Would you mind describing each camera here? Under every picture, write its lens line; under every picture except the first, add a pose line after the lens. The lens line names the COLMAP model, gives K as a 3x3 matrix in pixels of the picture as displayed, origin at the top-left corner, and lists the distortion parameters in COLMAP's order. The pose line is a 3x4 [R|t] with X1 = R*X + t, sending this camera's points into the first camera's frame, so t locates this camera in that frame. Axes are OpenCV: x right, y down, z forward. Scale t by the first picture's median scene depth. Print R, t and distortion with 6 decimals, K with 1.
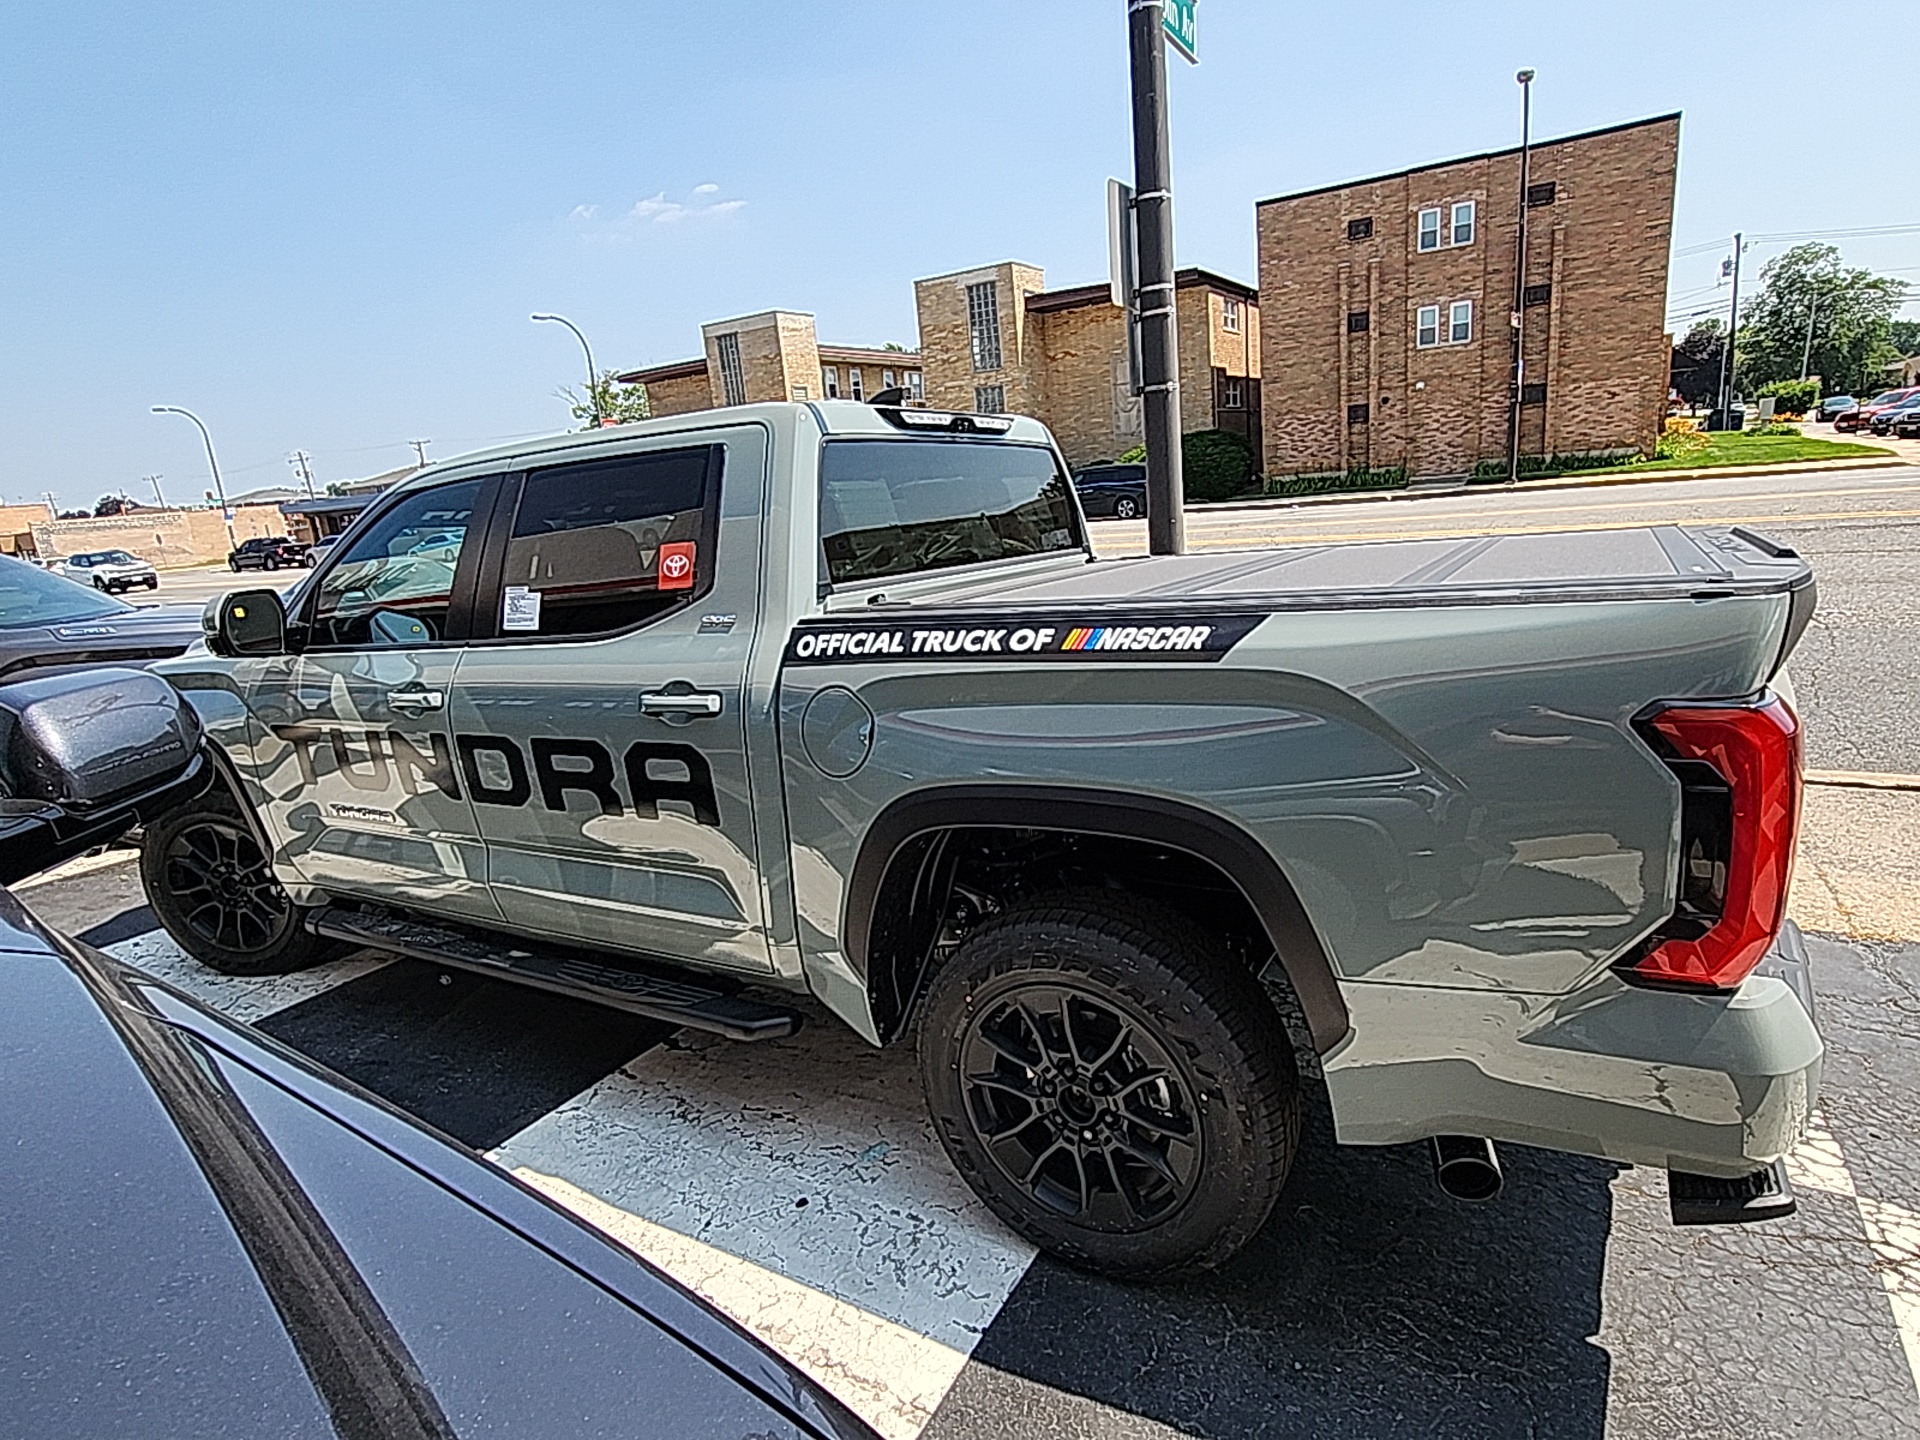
lens RADIAL K [[1023.5, 0, 955.0], [0, 1023.5, 741.0], [0, 0, 1]] dist [0.002364, -0.000323]
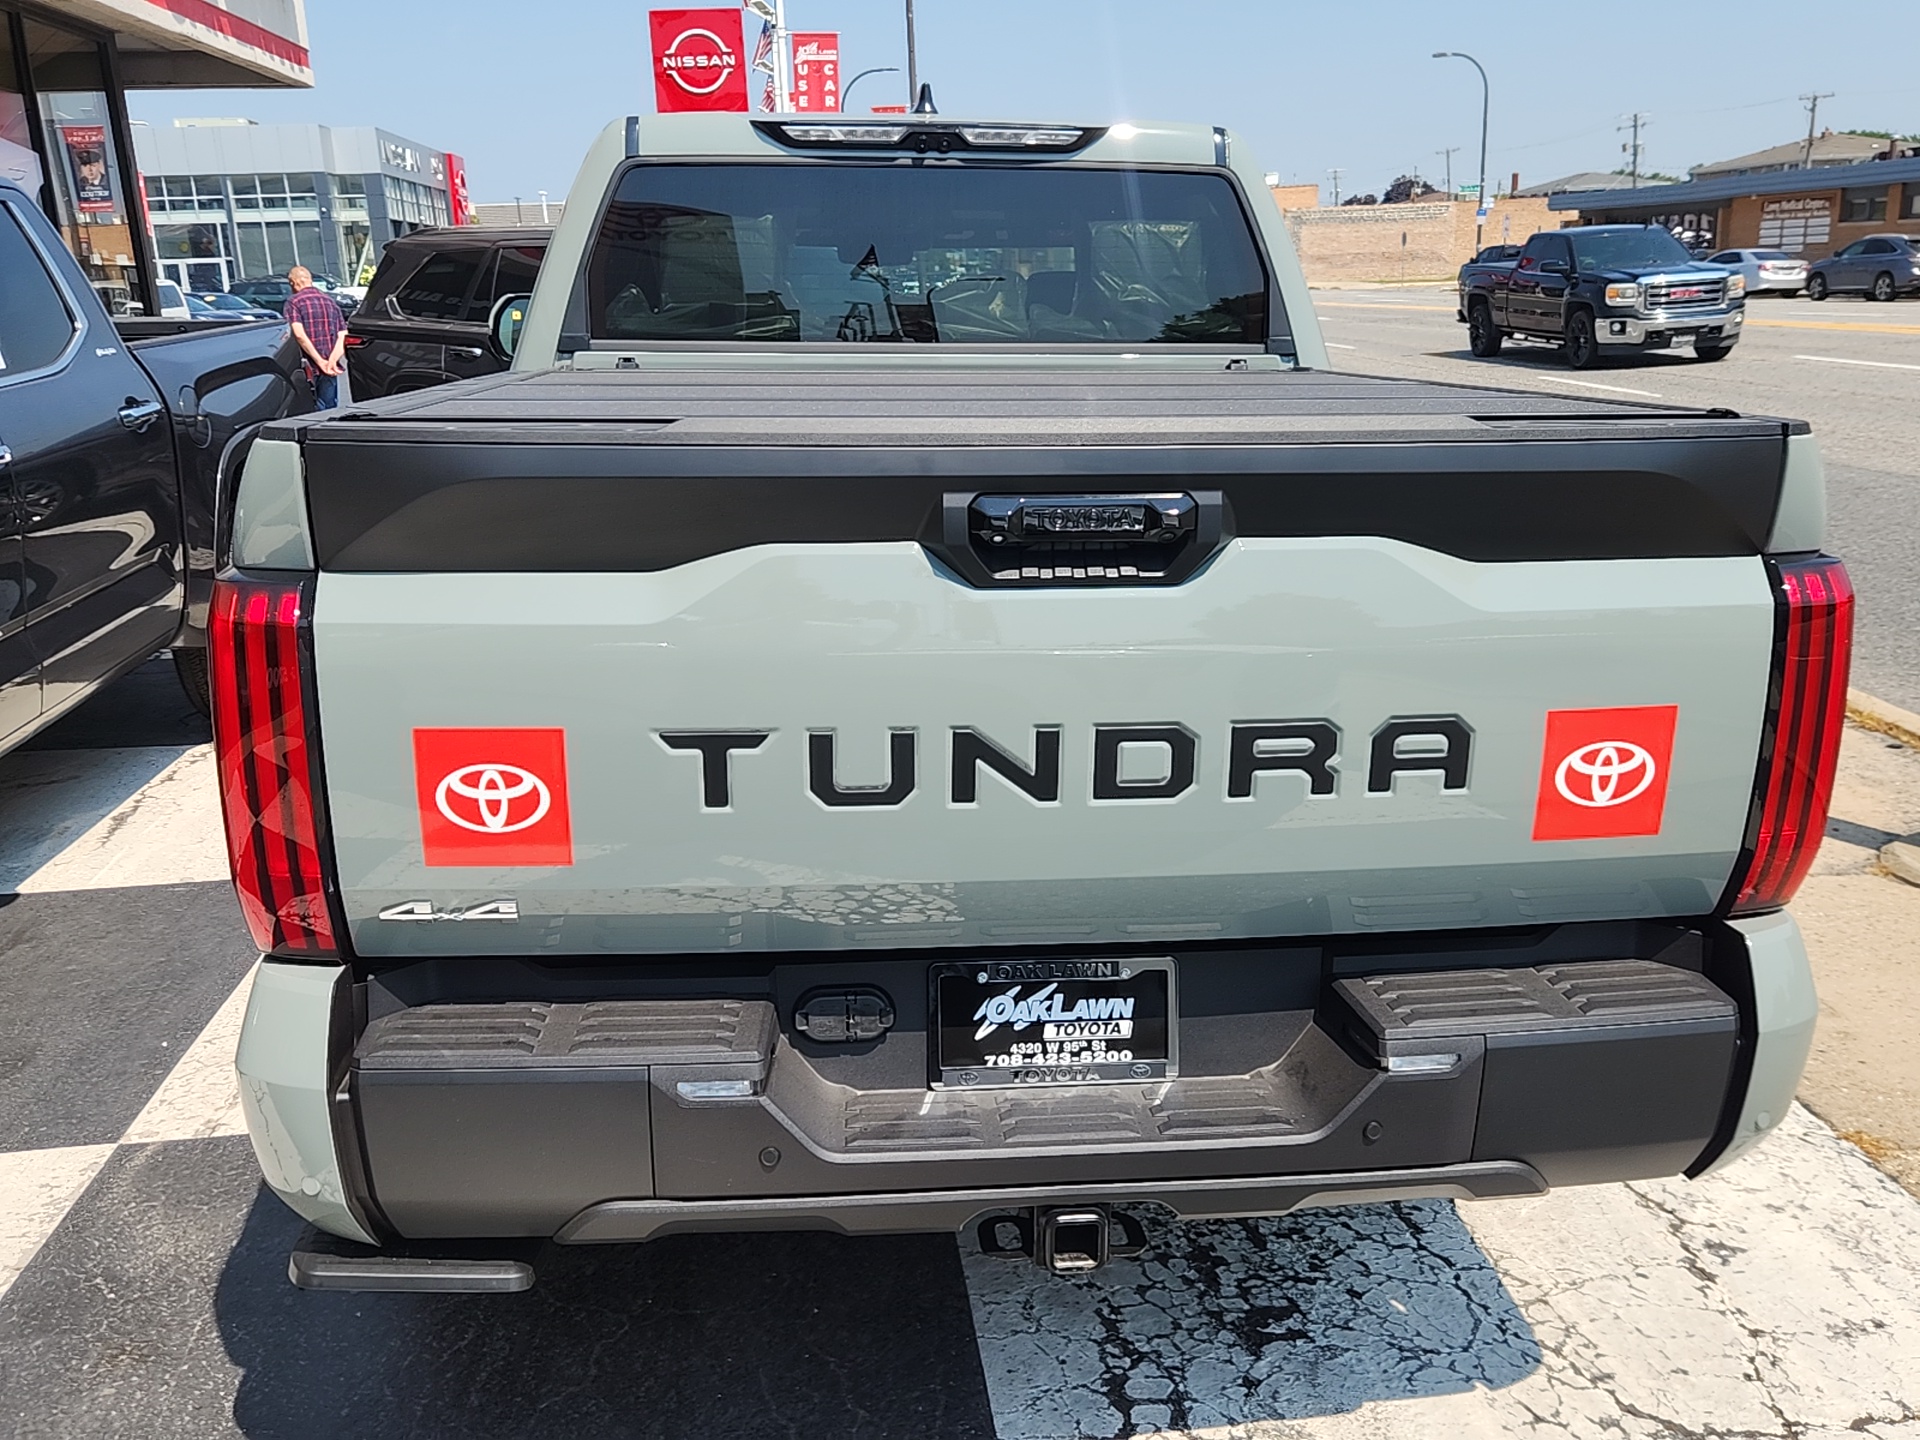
lens RADIAL K [[1661.4, 0, 969.0], [0, 1661.4, 747.9], [0, 0, 1]] dist [0.095015, -0.119142]
pose [[0.603793, 0.285782, -0.744152, 0.749635], [-0.222316, 0.956857, 0.187085, -0.097806], [0.765513, 0.052476, 0.641277, 0.223891]]
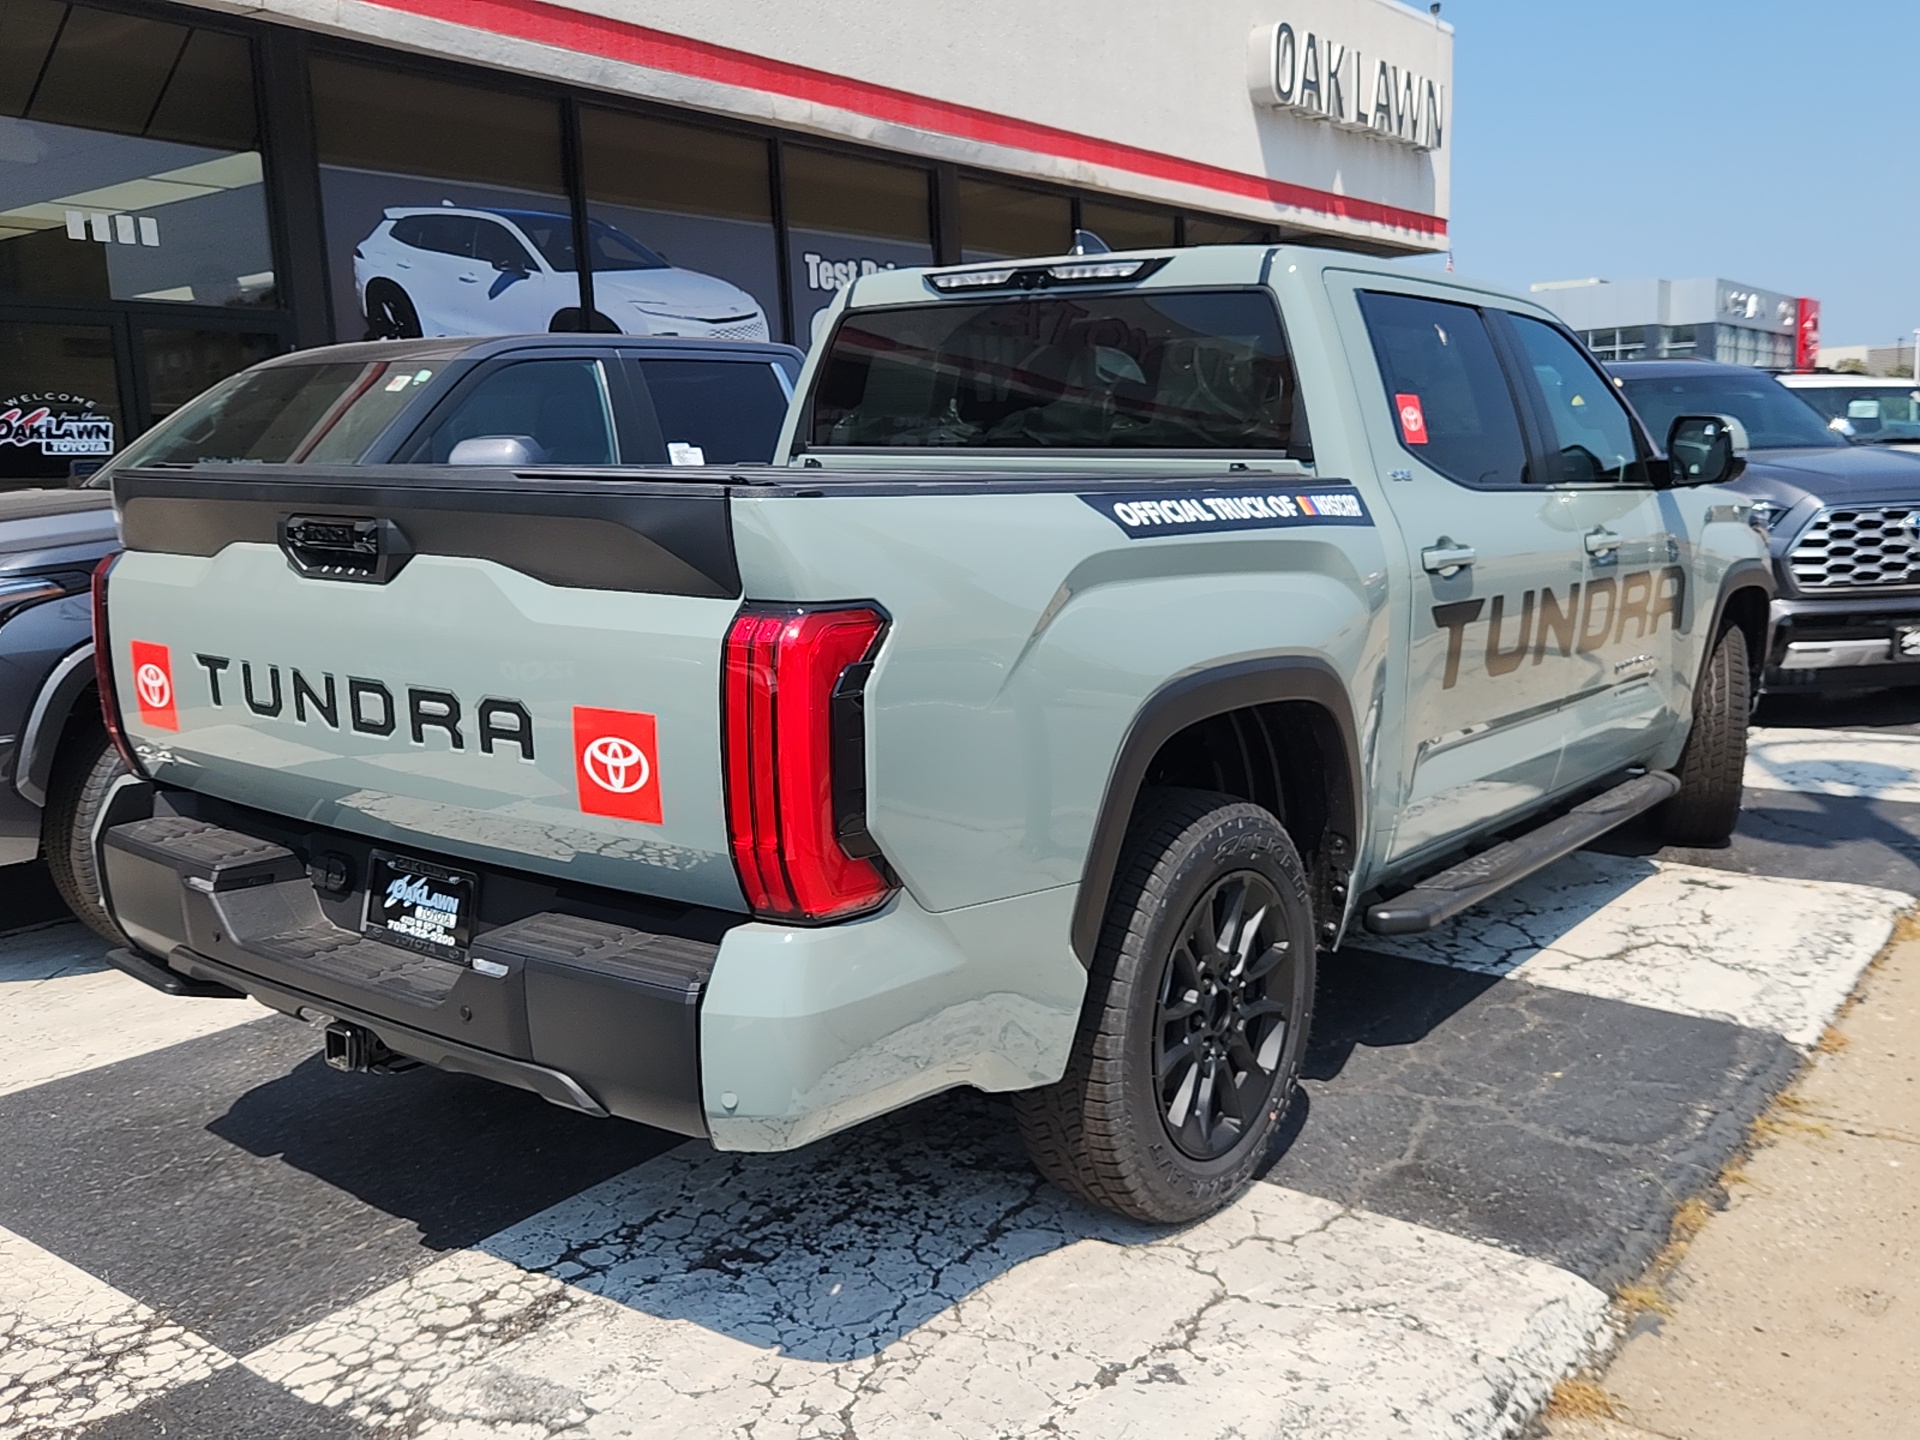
lens RADIAL K [[1679.8, 0, 1020.4], [0, 1679.8, 722.5], [0, 0, 1]] dist [0.071718, -0.084666]
pose [[-0.080191, 0.243643, -0.966544, 1.064734], [-0.210032, 0.943766, 0.255327, -0.237760], [0.974400, 0.223480, -0.024509, 0.827015]]
